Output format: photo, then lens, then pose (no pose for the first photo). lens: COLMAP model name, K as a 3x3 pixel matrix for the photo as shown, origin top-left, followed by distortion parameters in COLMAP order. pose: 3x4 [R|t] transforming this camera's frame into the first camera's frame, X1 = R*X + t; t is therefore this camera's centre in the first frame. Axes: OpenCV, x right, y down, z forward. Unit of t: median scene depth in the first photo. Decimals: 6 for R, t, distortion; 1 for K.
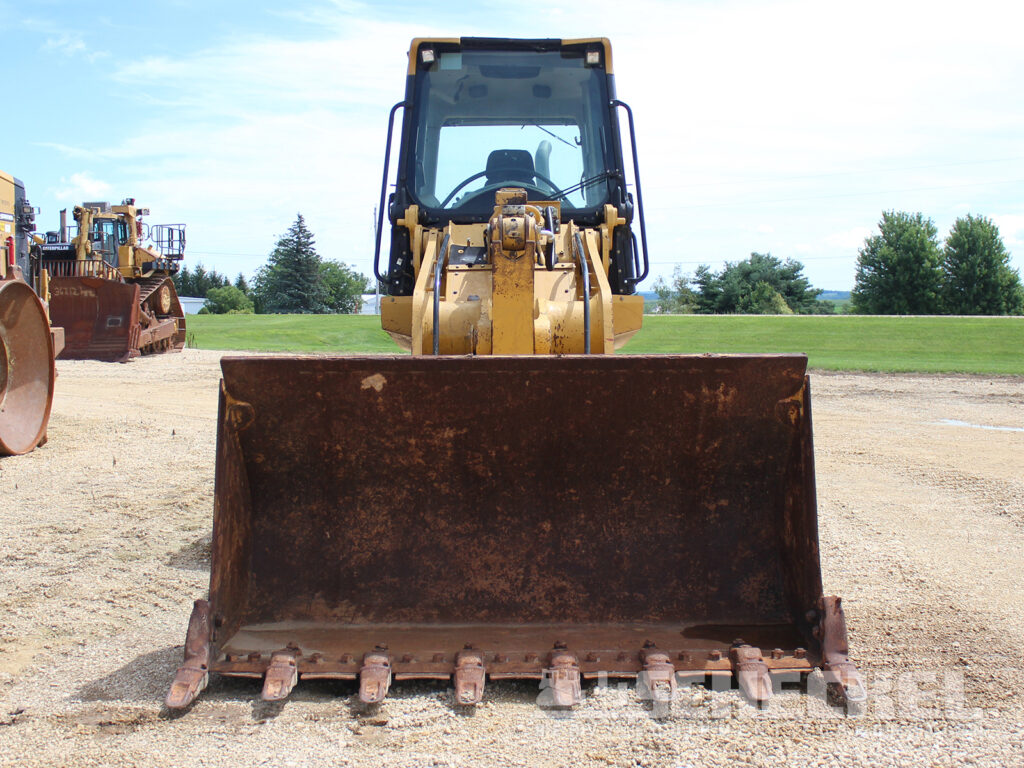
lens RADIAL K [[1316.2, 0, 512.5], [0, 1316.2, 363.2], [0, 0, 1]] dist [-0.139818, 0.011971]
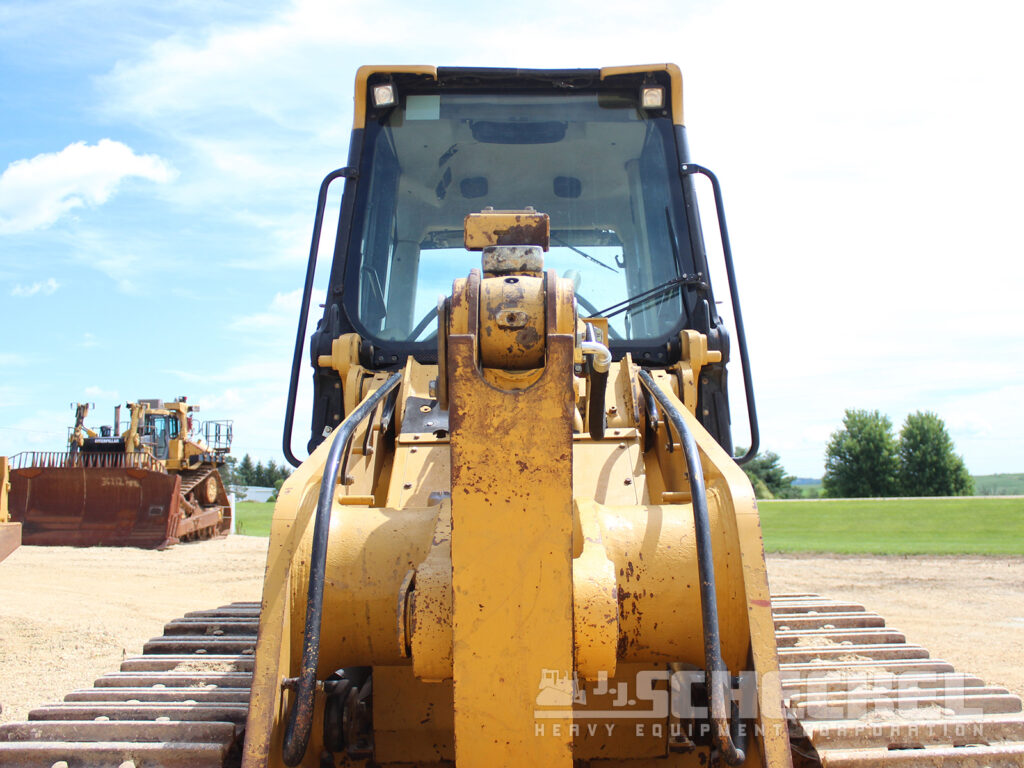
lens RADIAL K [[1086.3, 0, 532.9], [0, 1086.3, 346.7], [0, 0, 1]] dist [-0.118747, 0.003088]
pose [[0.999969, -0.007802, -0.000577, 0.001115], [0.007576, 0.984083, -0.177550, -0.006872], [0.001953, 0.177540, 0.984112, 0.123676]]
